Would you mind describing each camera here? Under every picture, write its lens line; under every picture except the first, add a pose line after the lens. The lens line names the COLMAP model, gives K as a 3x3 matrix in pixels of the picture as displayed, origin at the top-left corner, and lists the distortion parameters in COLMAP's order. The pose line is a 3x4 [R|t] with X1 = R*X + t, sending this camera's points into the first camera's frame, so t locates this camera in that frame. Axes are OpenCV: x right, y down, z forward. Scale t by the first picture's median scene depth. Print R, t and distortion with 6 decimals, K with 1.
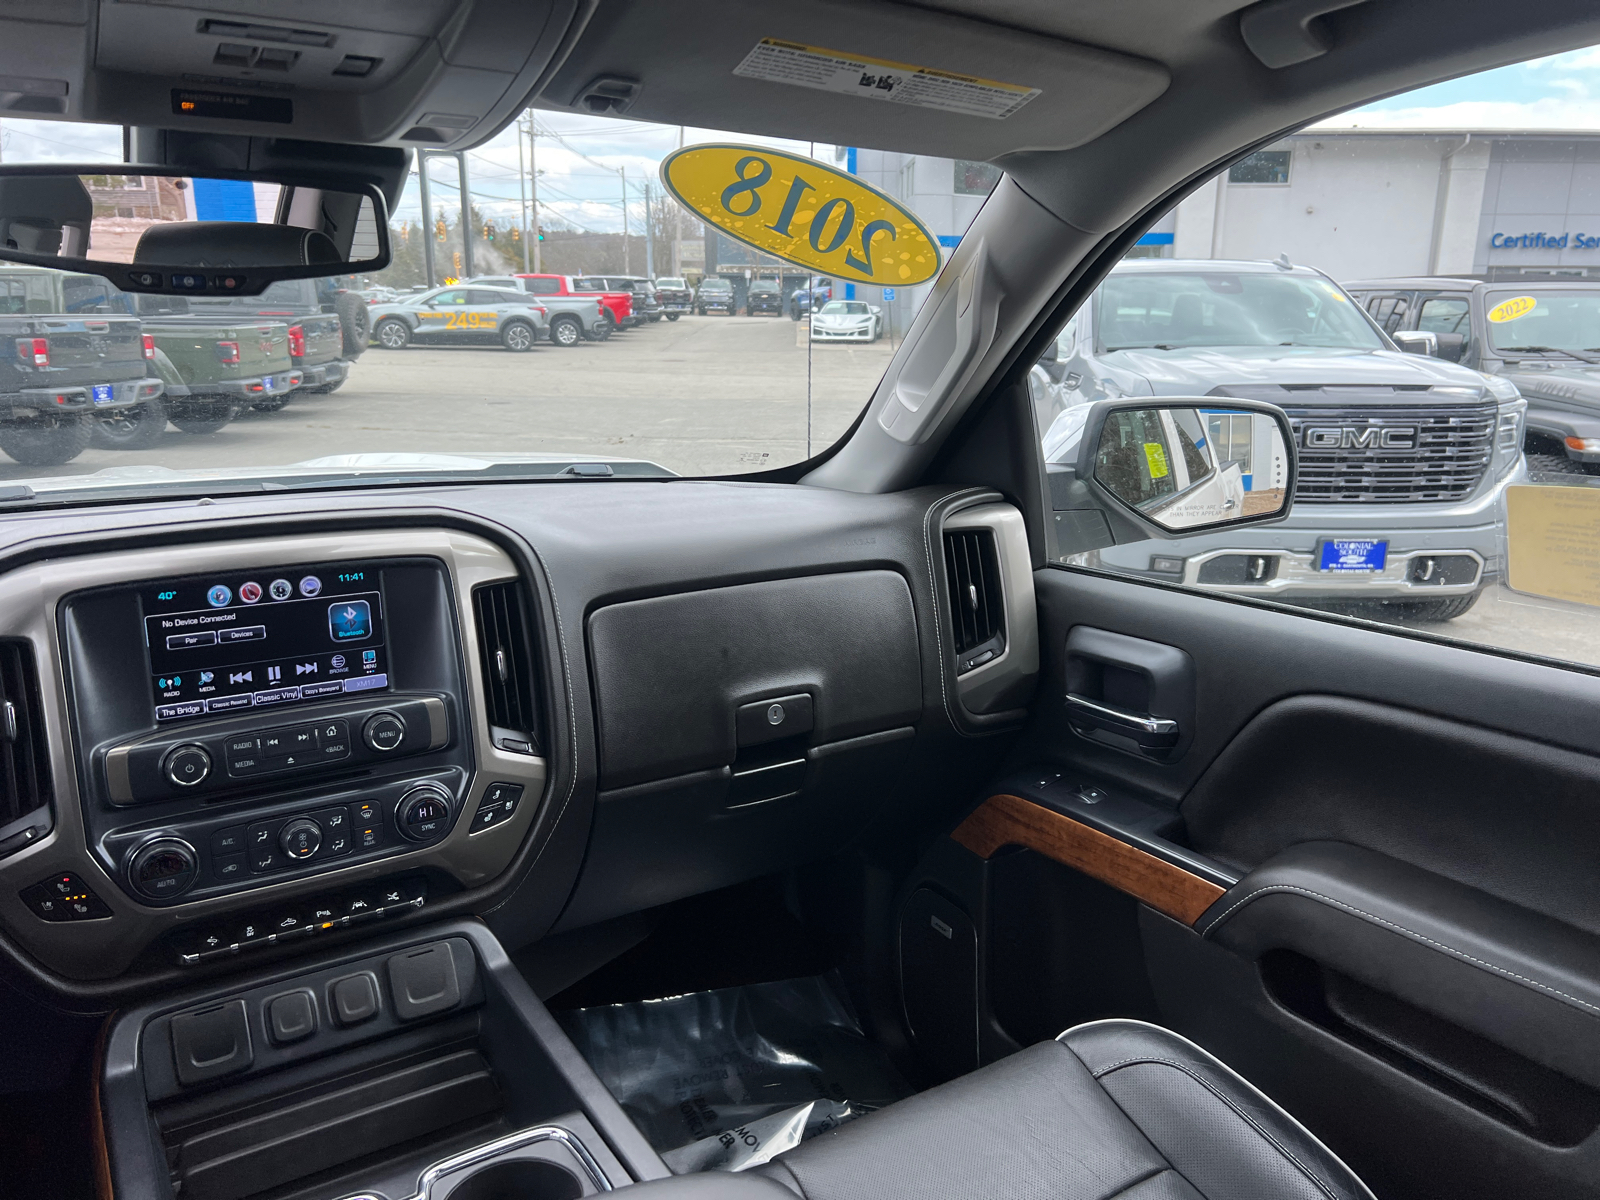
lens RADIAL K [[1204.3, 0, 812.0], [0, 1204.3, 596.9], [0, 0, 1]] dist [0.033821, -0.031816]
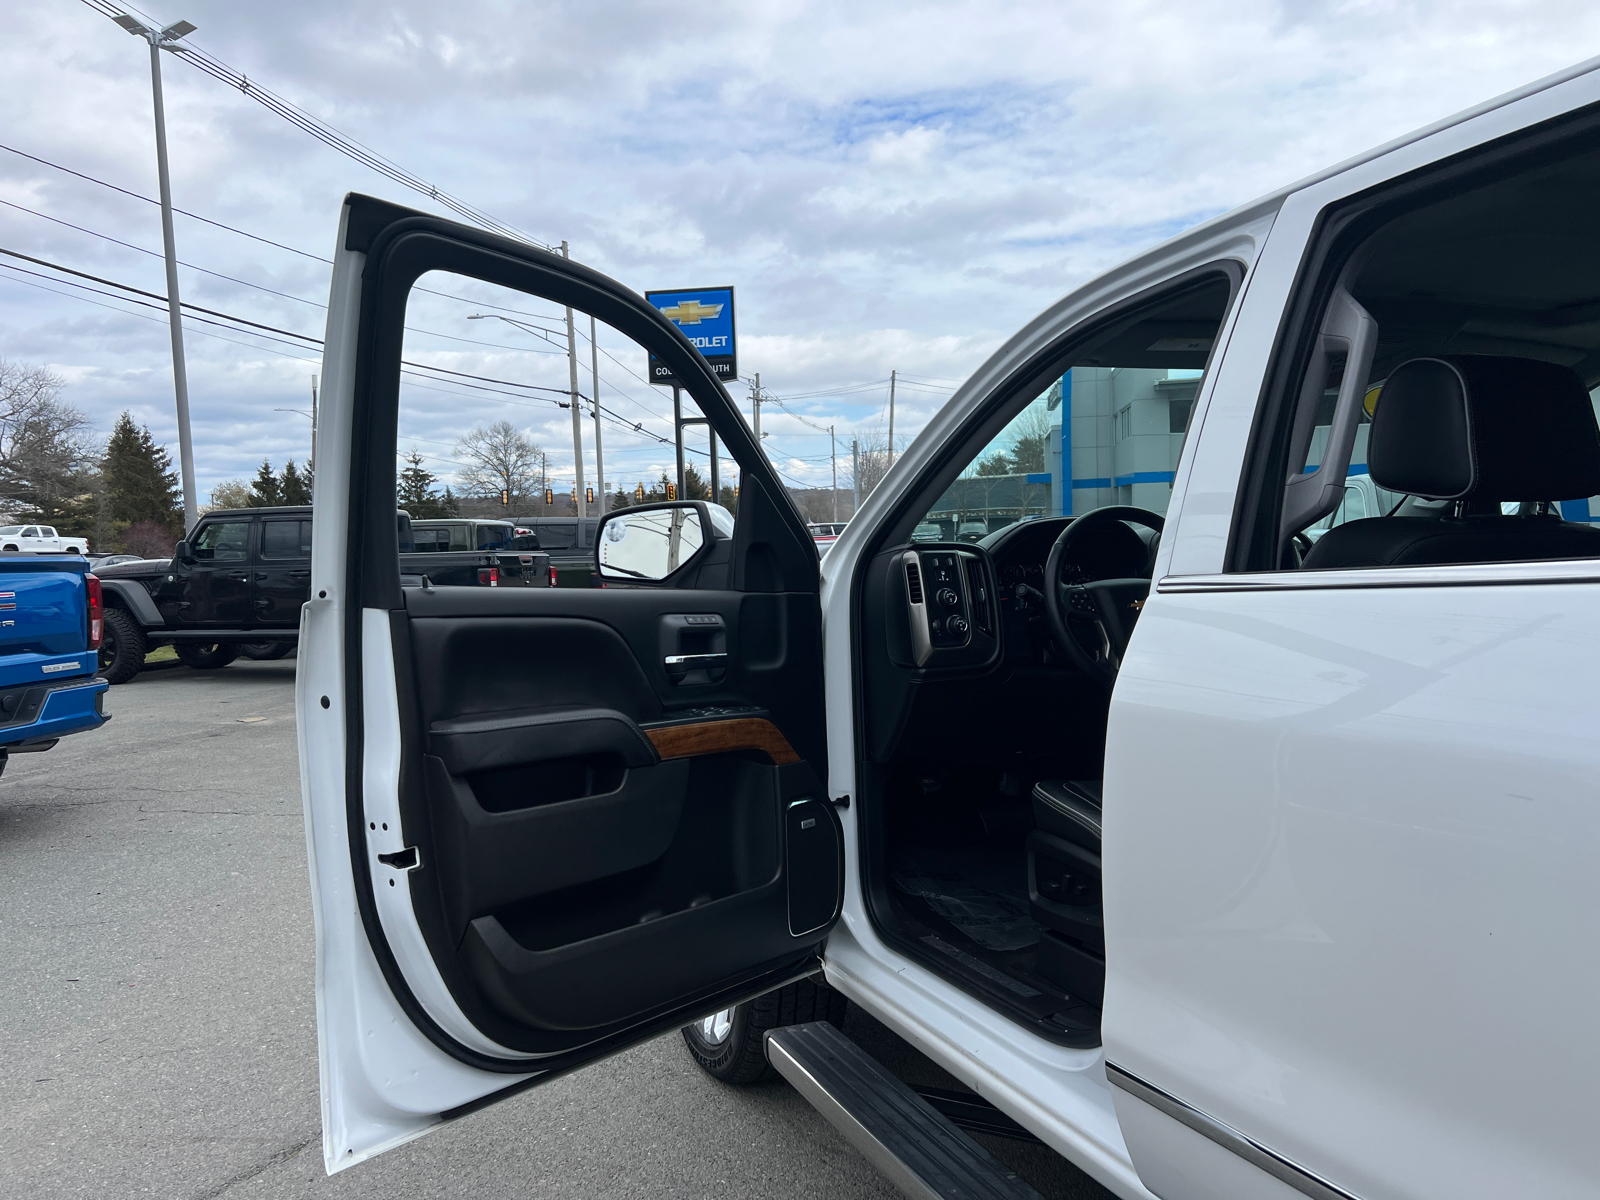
lens RADIAL K [[1202.0, 0, 799.5], [0, 1202.0, 603.7], [0, 0, 1]] dist [0.057635, -0.066324]
pose [[0.985480, -0.020713, -0.168521, -0.898626], [-0.012042, 0.981506, -0.191054, 0.621895], [0.169362, 0.190309, 0.967005, -1.725816]]
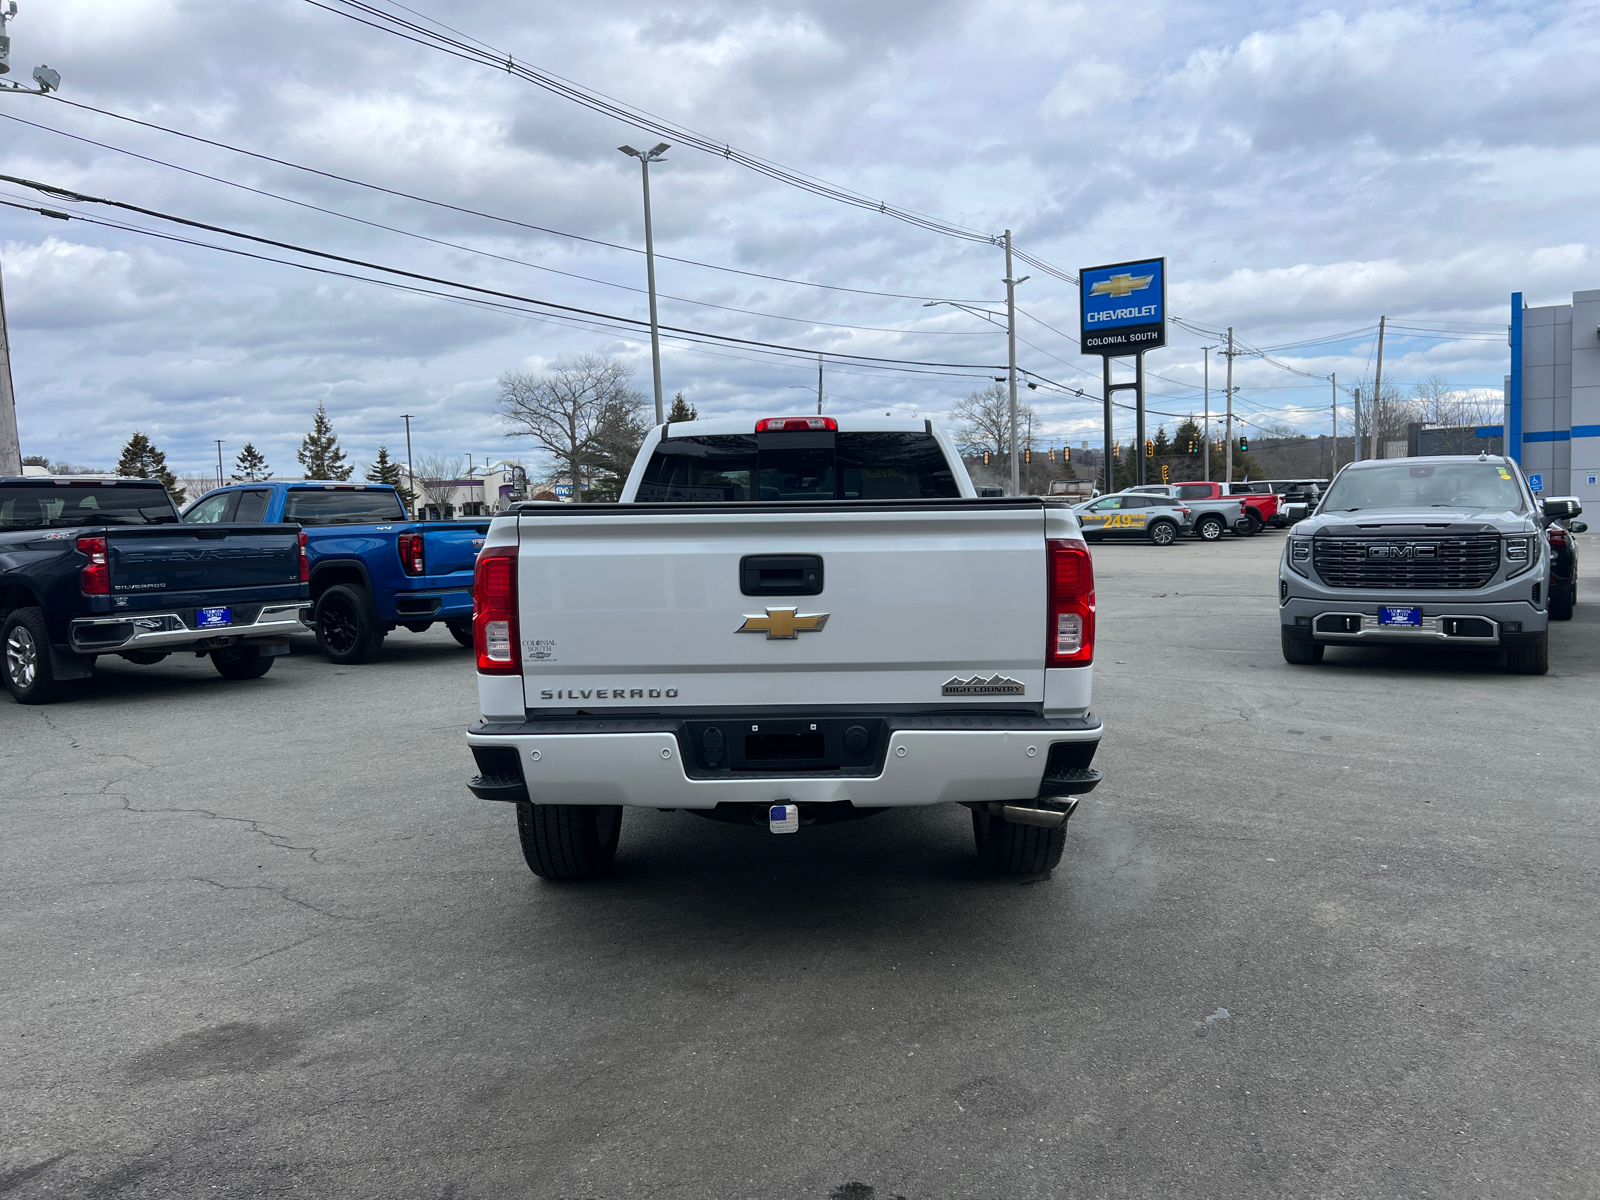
lens RADIAL K [[1196.1, 0, 809.6], [0, 1196.1, 595.9], [0, 0, 1]] dist [0.087969, -0.129409]
pose [[0.837340, 0.013056, -0.546527, 3.551300], [-0.104740, 0.985026, -0.136942, 1.408605], [0.536556, 0.171910, 0.826169, -4.980052]]
